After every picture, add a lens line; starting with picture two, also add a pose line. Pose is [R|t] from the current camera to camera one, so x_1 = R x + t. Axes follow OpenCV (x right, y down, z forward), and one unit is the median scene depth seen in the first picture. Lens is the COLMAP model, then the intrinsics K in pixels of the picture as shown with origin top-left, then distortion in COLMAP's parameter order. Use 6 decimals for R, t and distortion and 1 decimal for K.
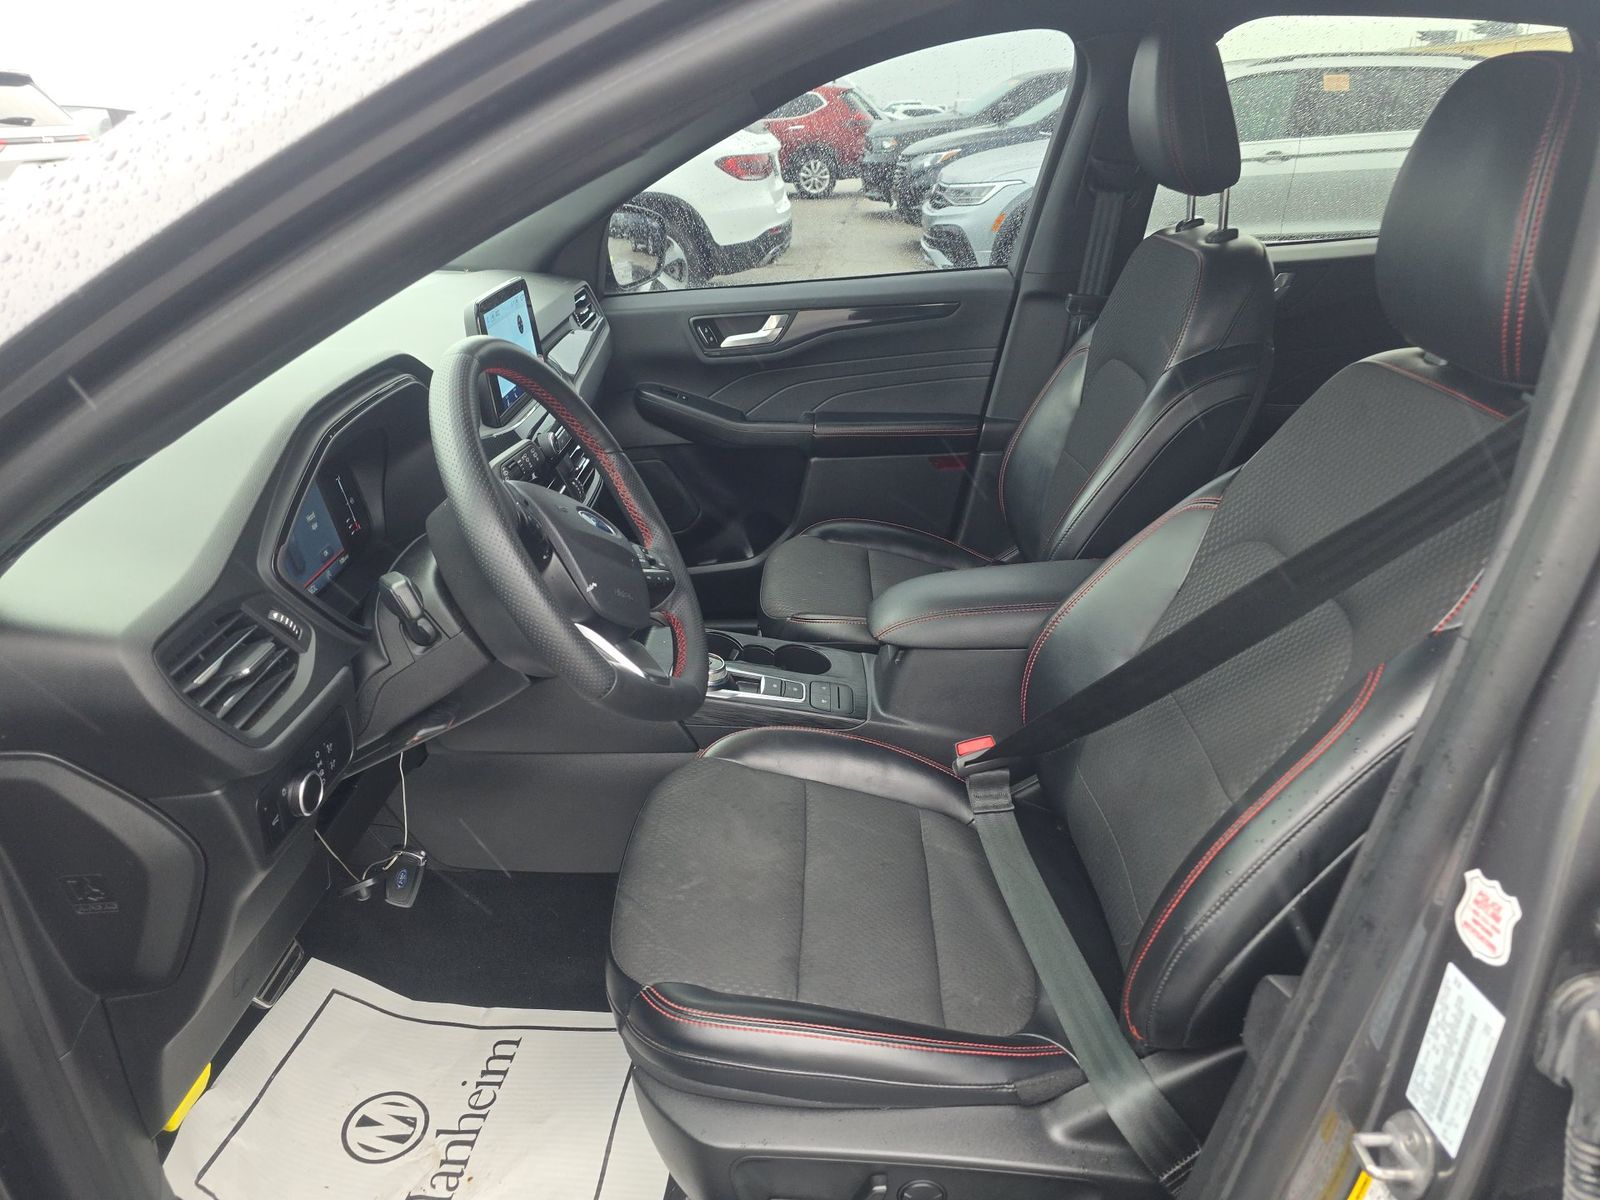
lens RADIAL K [[1094.8, 0, 823.7], [0, 1094.8, 601.3], [0, 0, 1]] dist [0.062571, -0.092027]
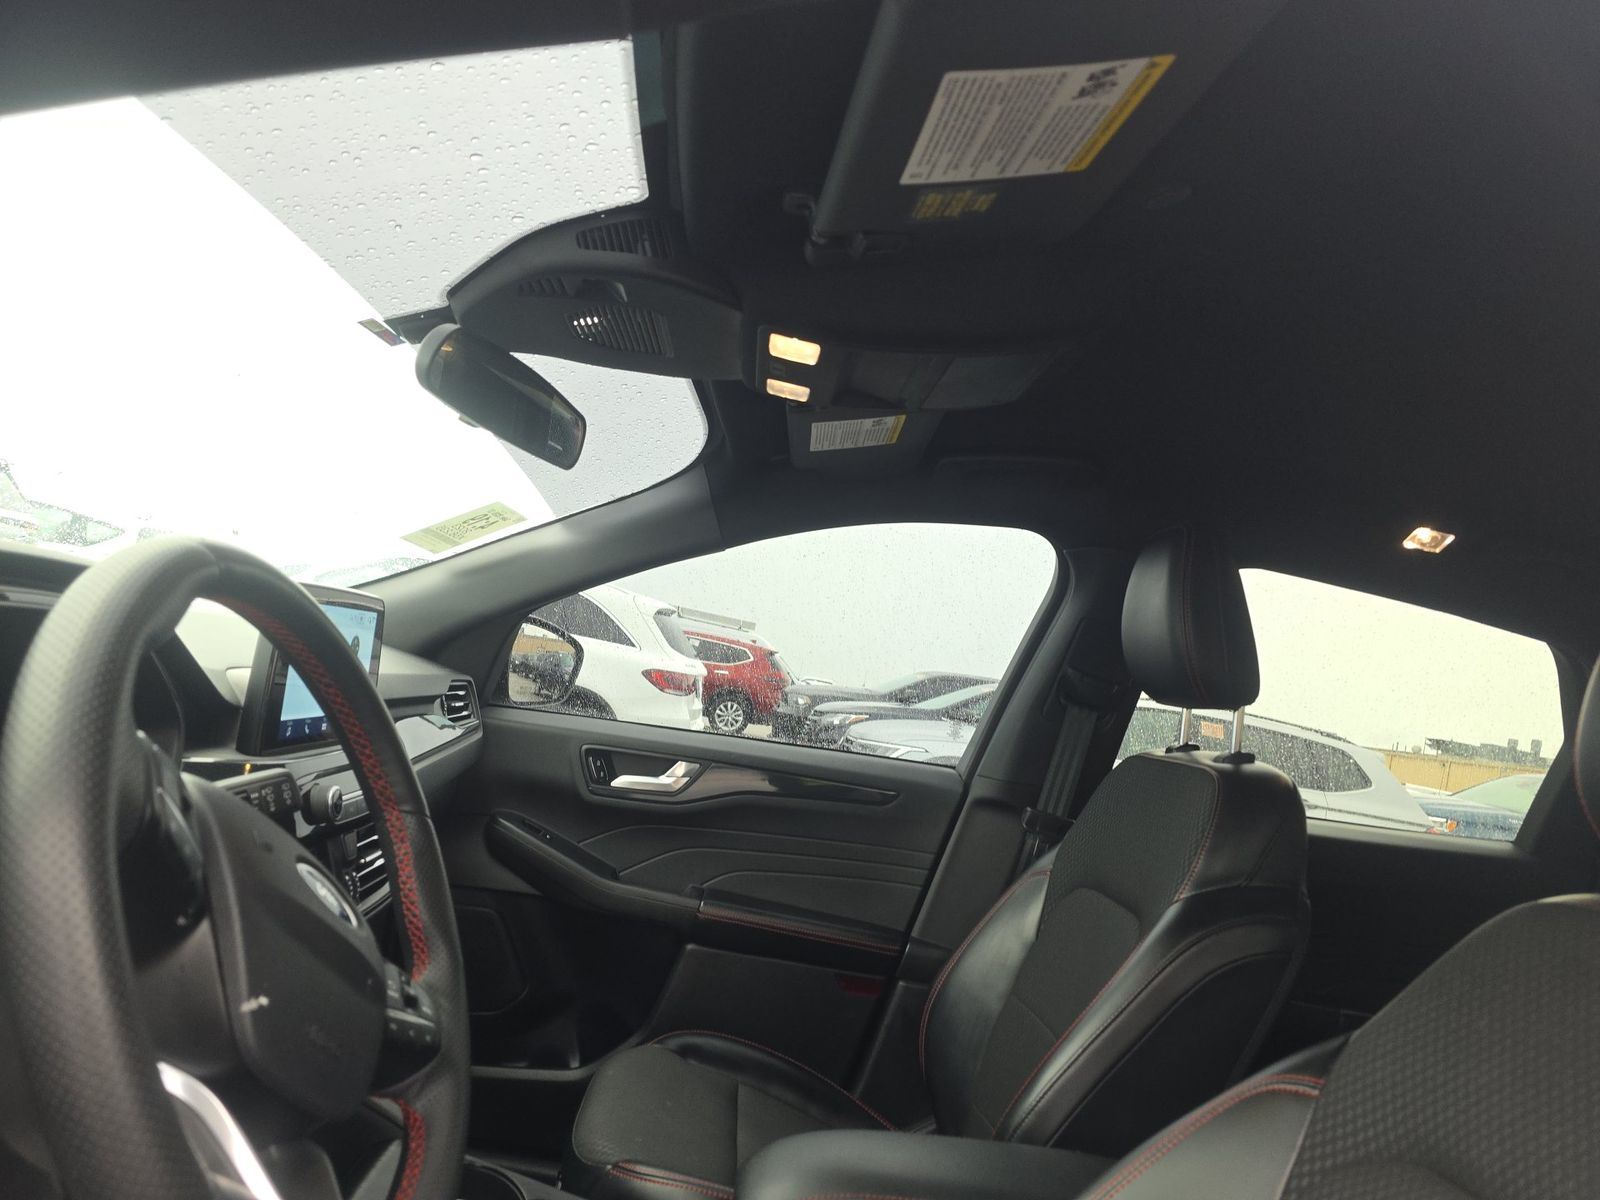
lens RADIAL K [[1094.8, 0, 823.7], [0, 1094.8, 601.3], [0, 0, 1]] dist [0.062571, -0.092027]
pose [[0.974736, 0.216715, 0.054076, -0.012480], [-0.166928, 0.867657, -0.468301, 0.008525], [-0.148407, 0.447443, 0.881913, 0.191286]]
